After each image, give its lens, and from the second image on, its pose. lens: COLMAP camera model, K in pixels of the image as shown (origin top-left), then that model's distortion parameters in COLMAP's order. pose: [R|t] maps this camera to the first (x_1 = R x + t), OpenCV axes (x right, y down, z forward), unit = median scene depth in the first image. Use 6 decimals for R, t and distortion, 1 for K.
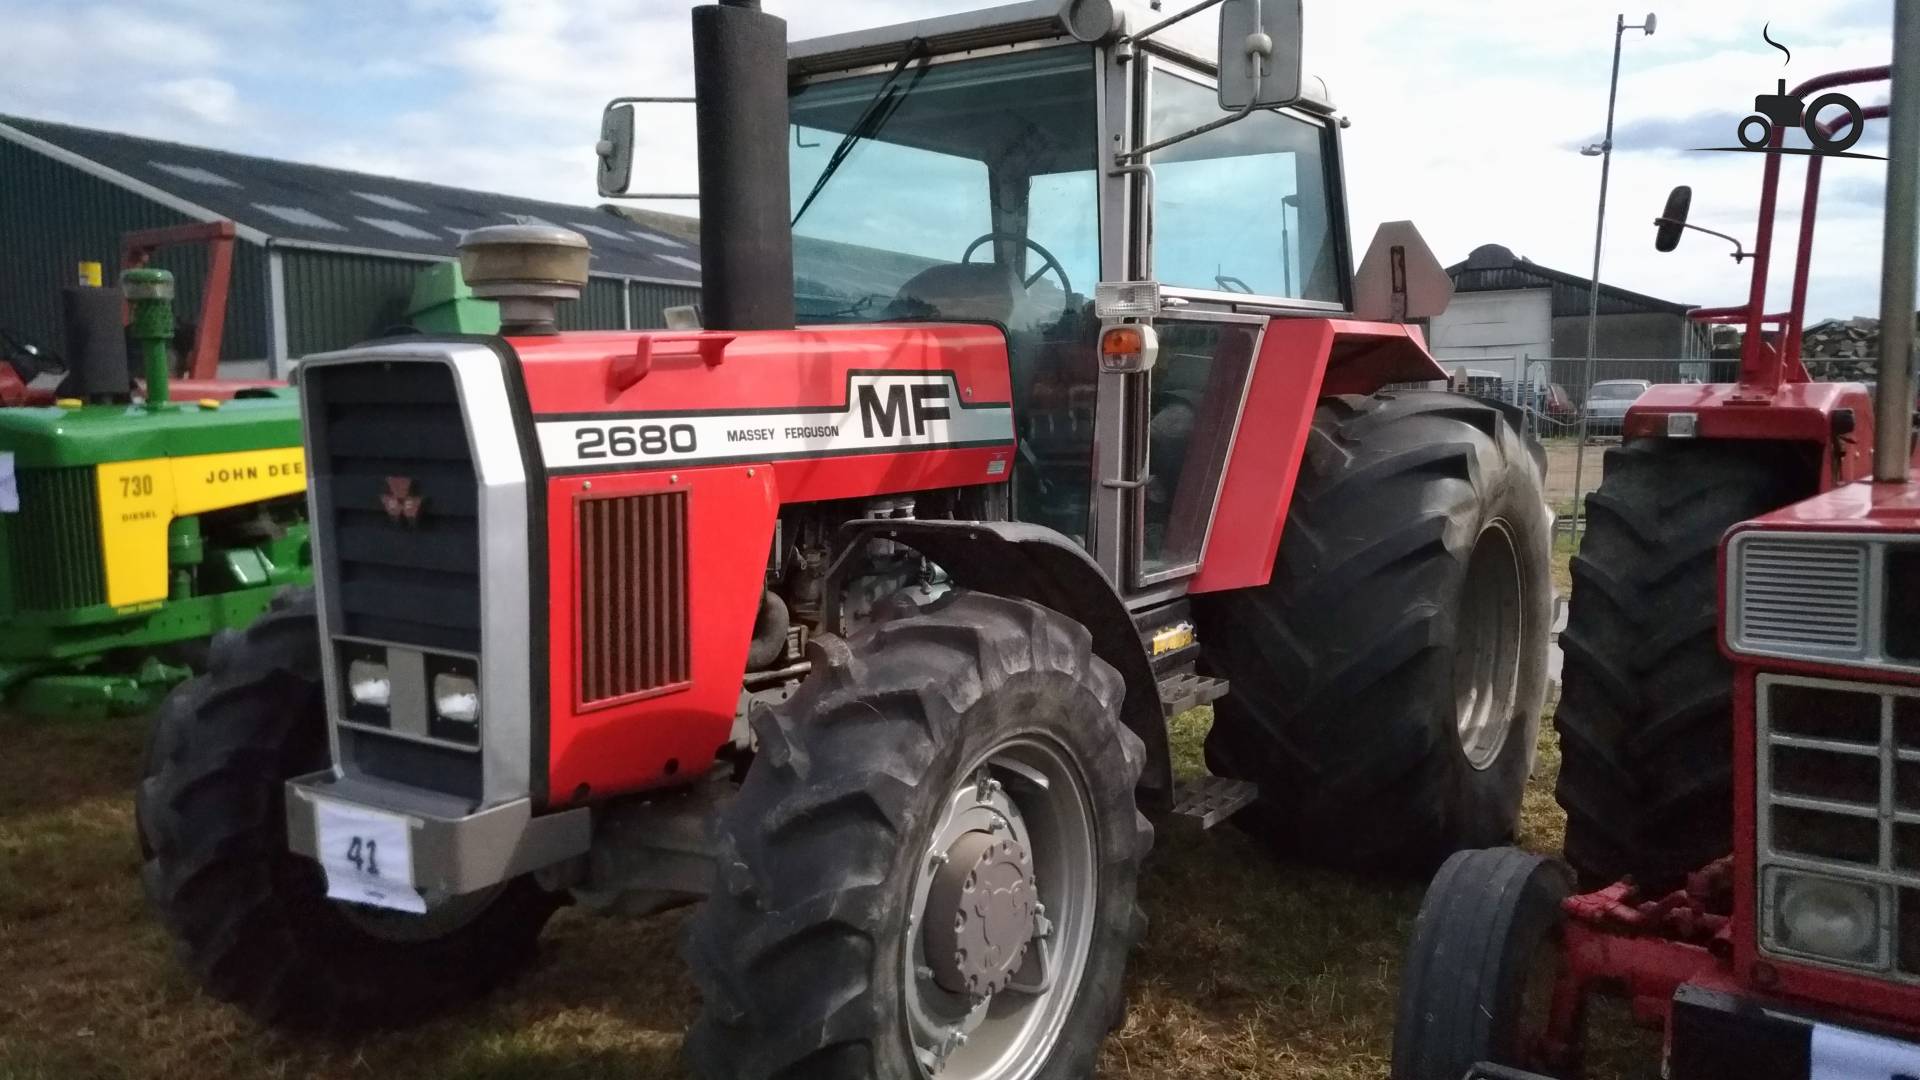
lens RADIAL K [[1552.3, 0, 960.0], [0, 1552.3, 540.0], [0, 0, 1]] dist [0.069136, -0.260278]
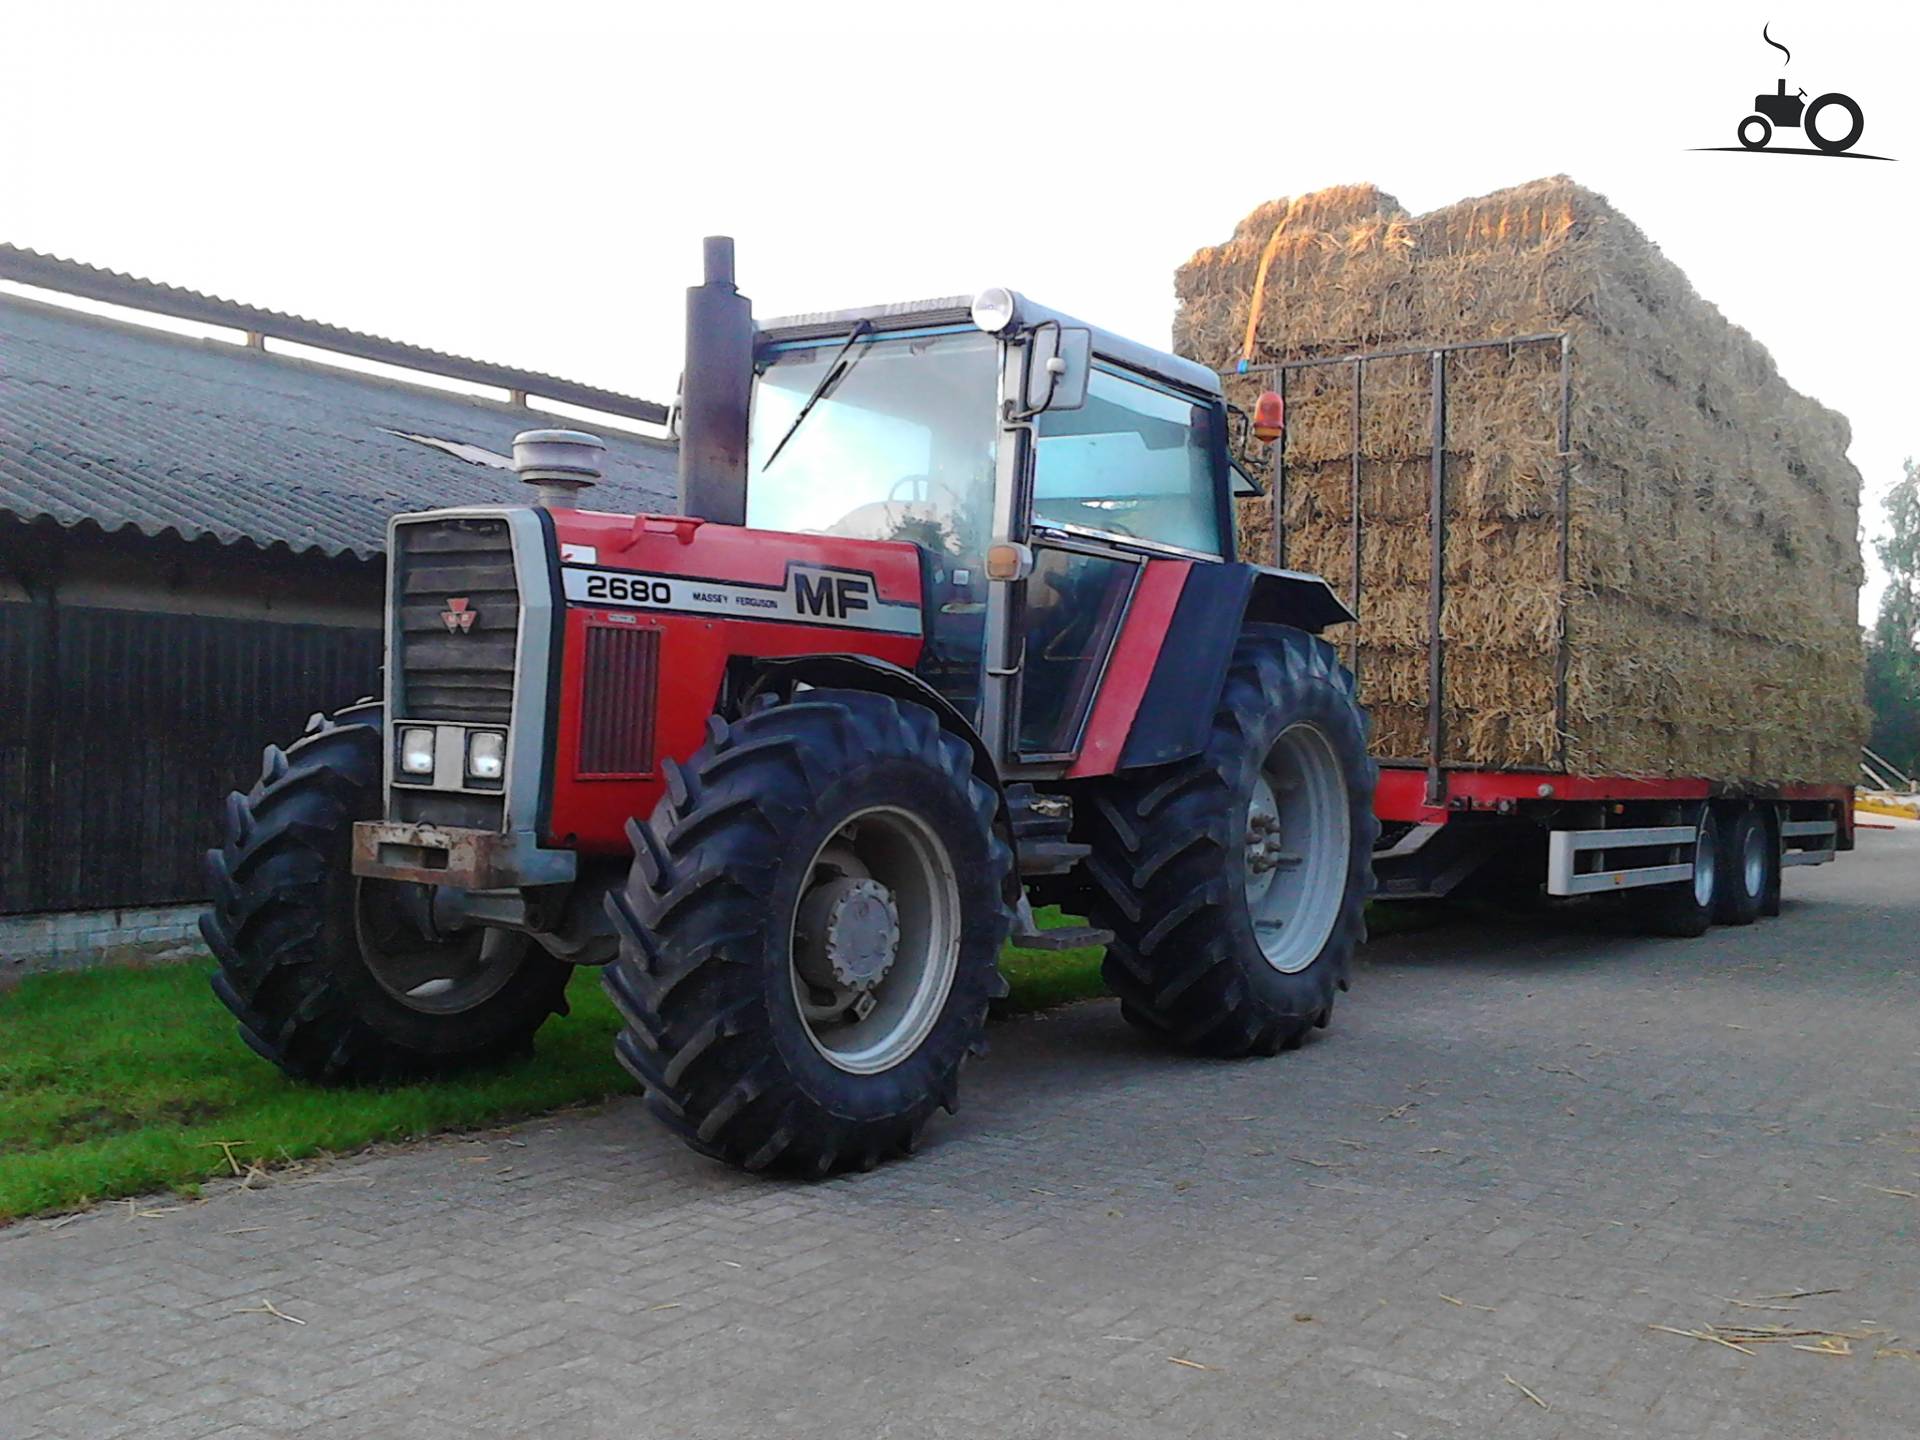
lens RADIAL K [[1867.2, 0, 960.0], [0, 1867.2, 720.0], [0, 0, 1]] dist [-0.006929, -0.001713]
pose [[0.998420, 0.055937, -0.005374, 0.101967], [-0.056195, 0.993804, -0.095895, 0.190659], [-0.000023, 0.096046, 0.995377, -0.638005]]
